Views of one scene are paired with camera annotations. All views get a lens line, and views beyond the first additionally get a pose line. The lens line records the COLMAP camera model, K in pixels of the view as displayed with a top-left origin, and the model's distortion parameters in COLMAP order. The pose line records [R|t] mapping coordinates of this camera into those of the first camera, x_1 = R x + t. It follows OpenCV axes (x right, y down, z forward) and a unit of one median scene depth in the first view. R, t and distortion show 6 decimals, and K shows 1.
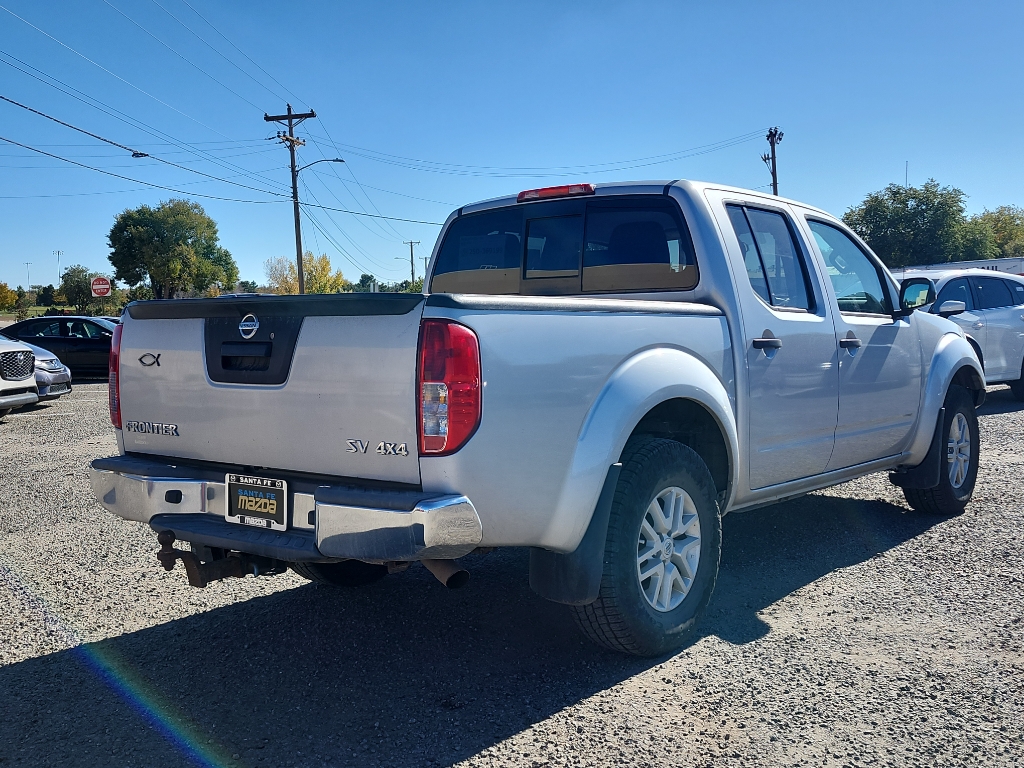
lens RADIAL K [[1042.8, 0, 512.0], [0, 1042.8, 384.0], [0, 0, 1]] dist [0.167686, -0.326900]
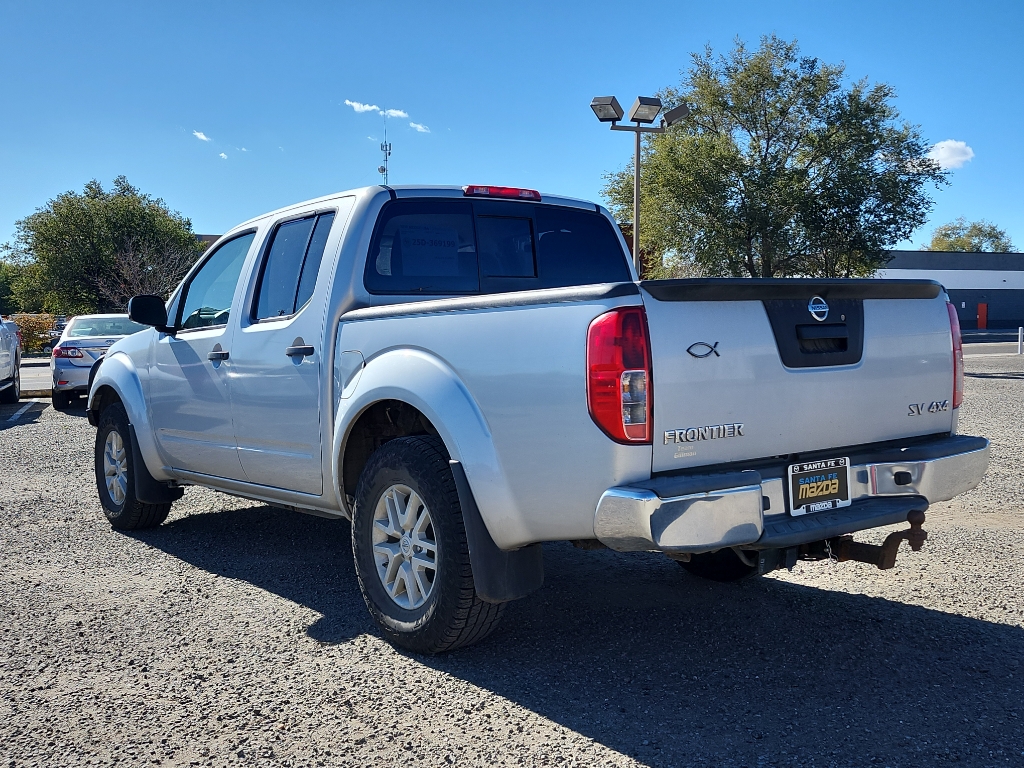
lens RADIAL K [[1055.2, 0, 507.6], [0, 1055.2, 367.4], [0, 0, 1]] dist [0.185848, -0.352361]
pose [[0.234726, -0.025553, 0.971726, -1.264816], [0.081854, 0.996624, 0.006436, -0.029055], [-0.968609, 0.078029, 0.236025, 1.022399]]
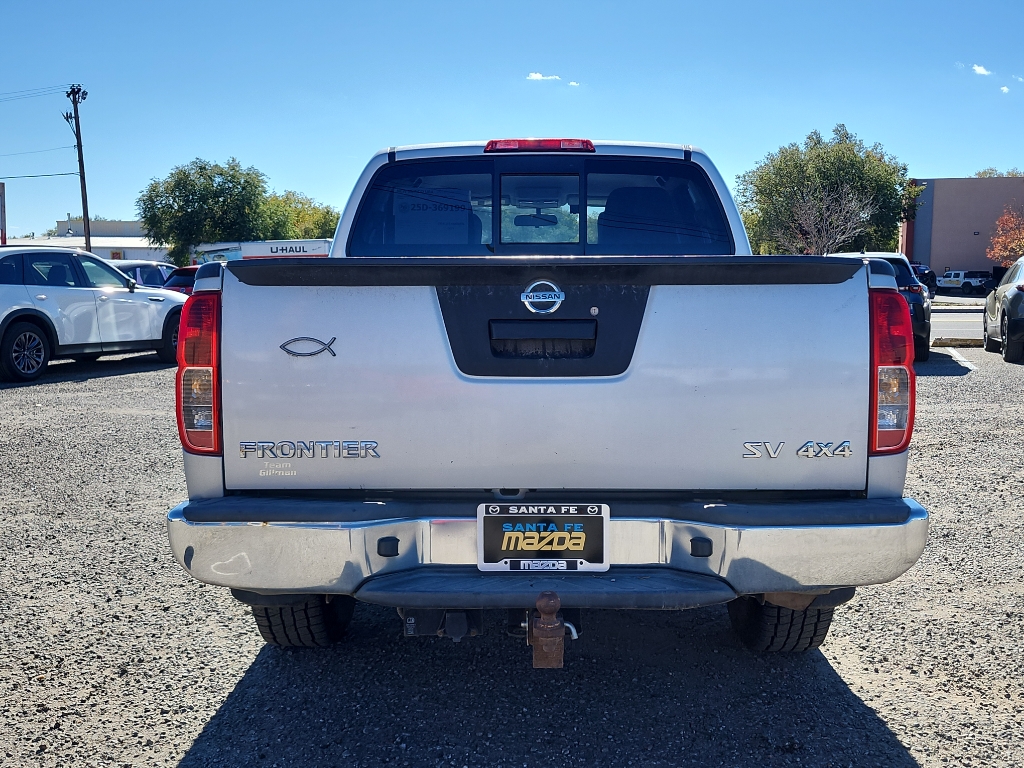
lens RADIAL K [[1055.2, 0, 507.6], [0, 1055.2, 367.4], [0, 0, 1]] dist [0.185848, -0.352361]
pose [[0.788801, -0.032356, 0.613797, -0.700059], [0.027841, 0.999469, 0.016906, -0.019184], [-0.614018, 0.003753, 0.789283, 0.427232]]
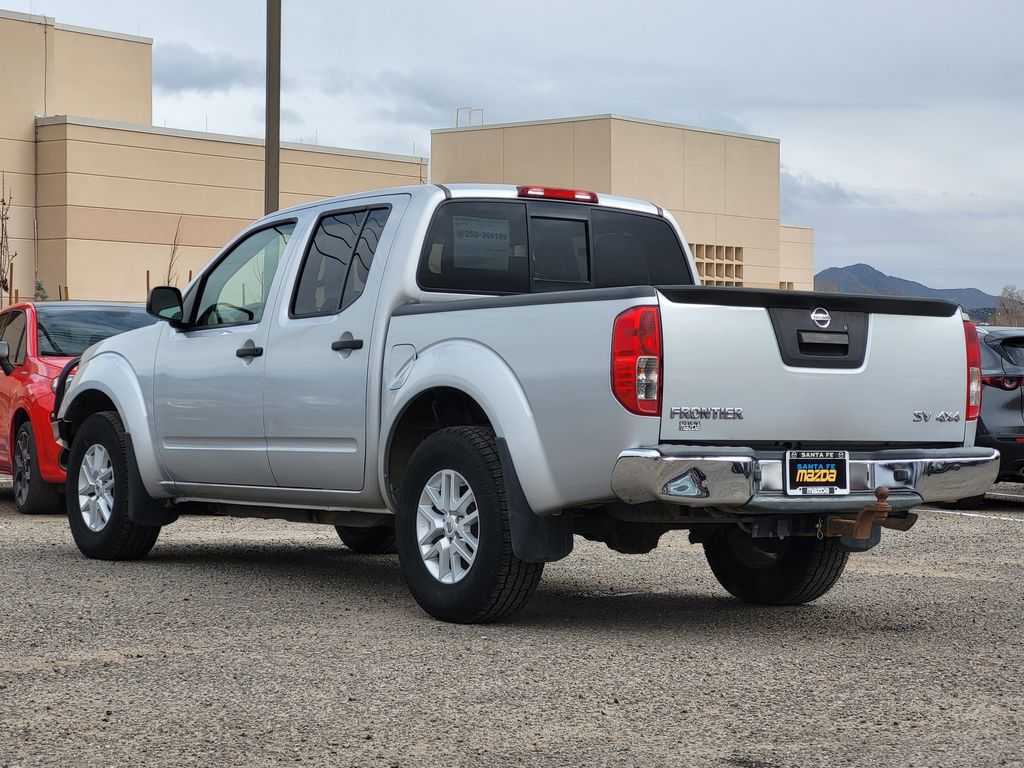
lens RADIAL K [[2241.8, 0, 512.0], [0, 2241.8, 384.0], [0, 0, 1]] dist [0.061846, 0.197612]
pose [[0.268965, 0.028998, 0.962713, -2.612932], [0.035889, 0.998551, -0.040105, 0.099799], [-0.962481, 0.045337, 0.267534, 0.656541]]
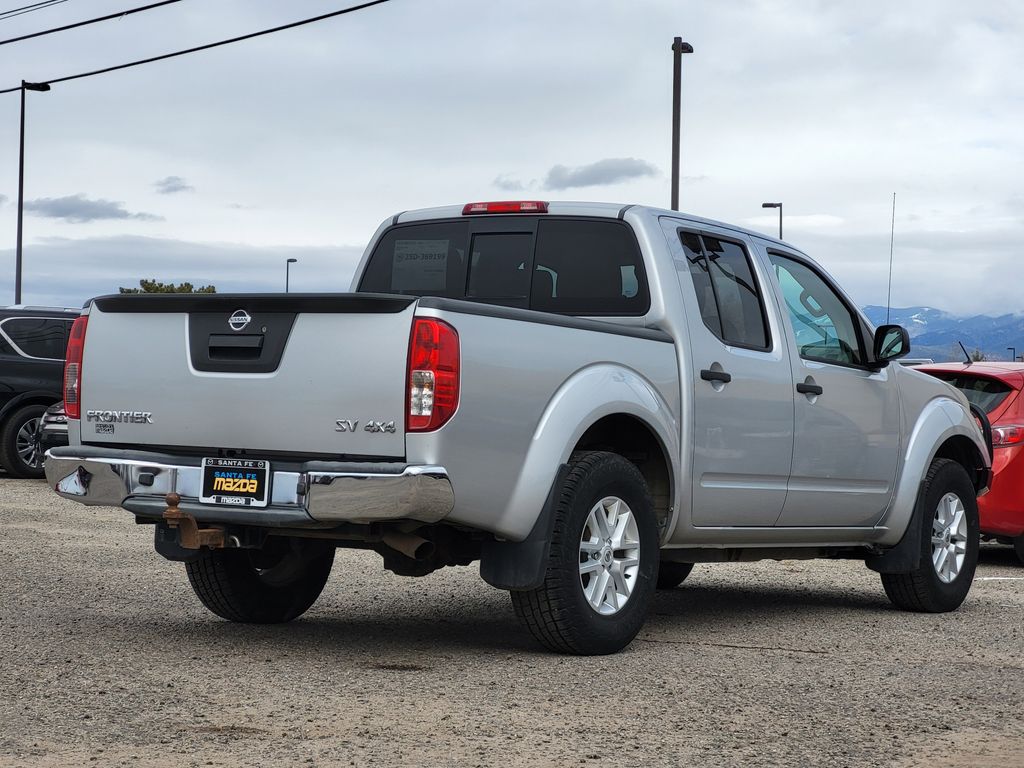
lens RADIAL K [[2201.1, 0, 512.0], [0, 2201.1, 384.0], [0, 0, 1]] dist [-0.186320, -0.051281]
pose [[0.993559, 0.053335, 0.099976, -0.187776], [-0.045360, 0.995729, -0.080407, 0.177009], [-0.103838, 0.075354, 0.991736, -1.254004]]
